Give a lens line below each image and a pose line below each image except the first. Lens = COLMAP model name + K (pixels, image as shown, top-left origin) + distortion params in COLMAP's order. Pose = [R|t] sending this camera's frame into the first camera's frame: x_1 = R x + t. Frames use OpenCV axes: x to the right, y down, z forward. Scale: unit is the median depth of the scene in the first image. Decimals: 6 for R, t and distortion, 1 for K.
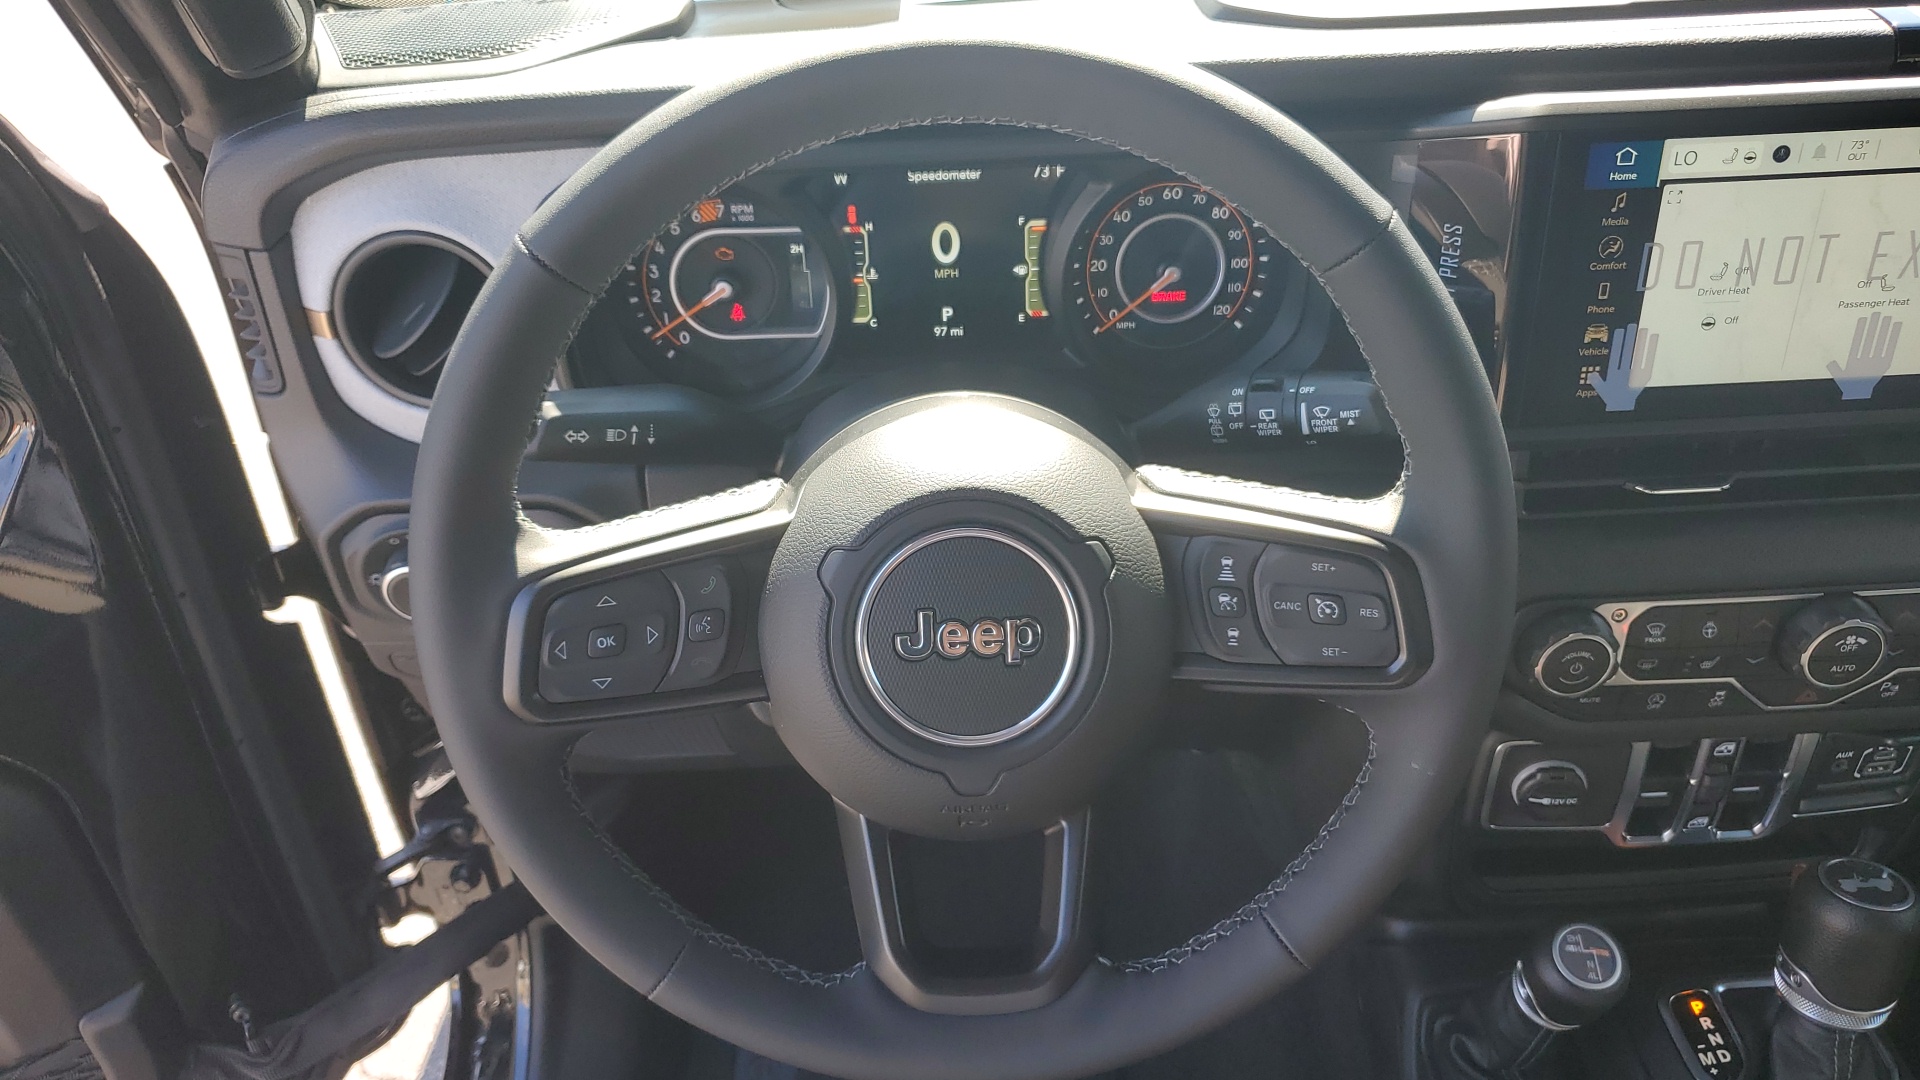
lens RADIAL K [[1481.3, 0, 985.5], [0, 1481.3, 542.4], [0, 0, 1]] dist [0.055623, -0.061459]
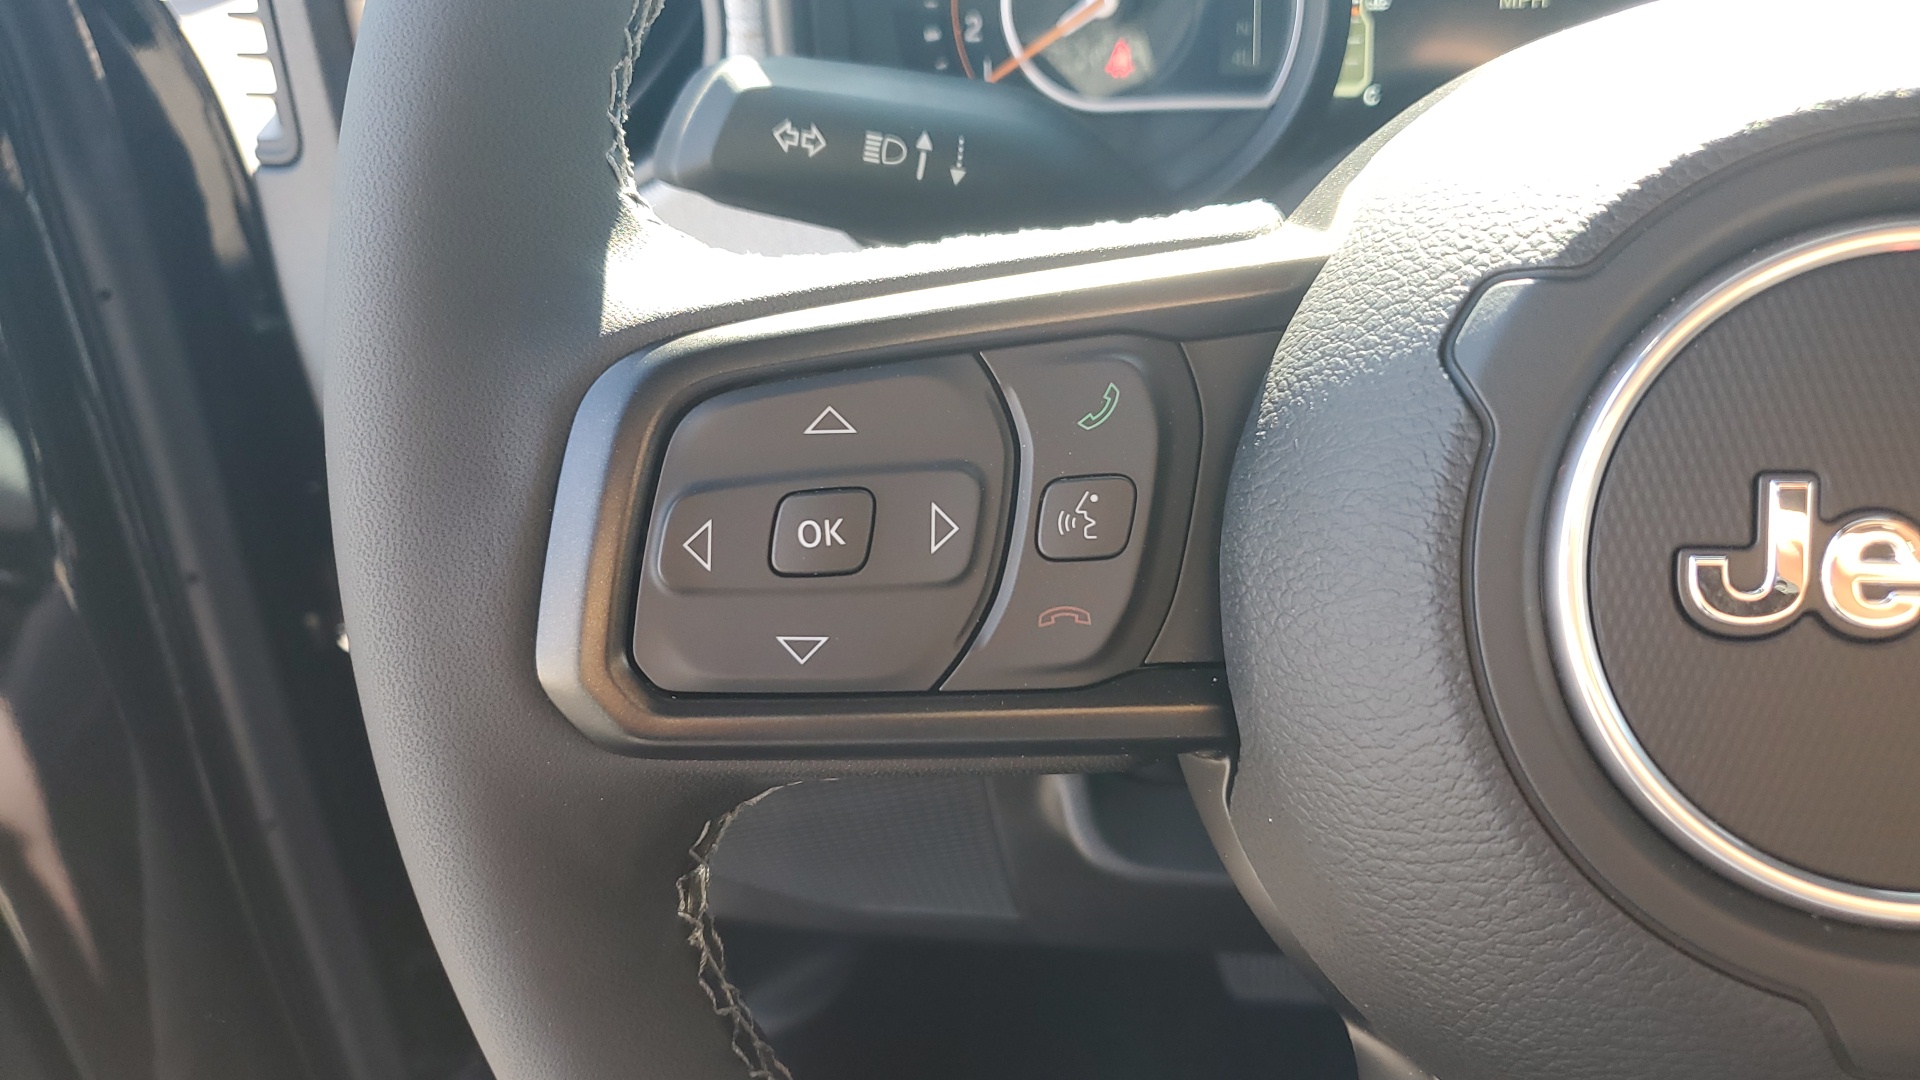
lens RADIAL K [[1465.5, 0, 1003.3], [0, 1465.5, 545.1], [0, 0, 1]] dist [0.047022, -0.005915]
pose [[0.986957, 0.052852, -0.152059, -0.125810], [-0.071433, 0.990267, -0.119450, 0.088261], [0.144266, 0.128754, 0.981127, 0.528580]]
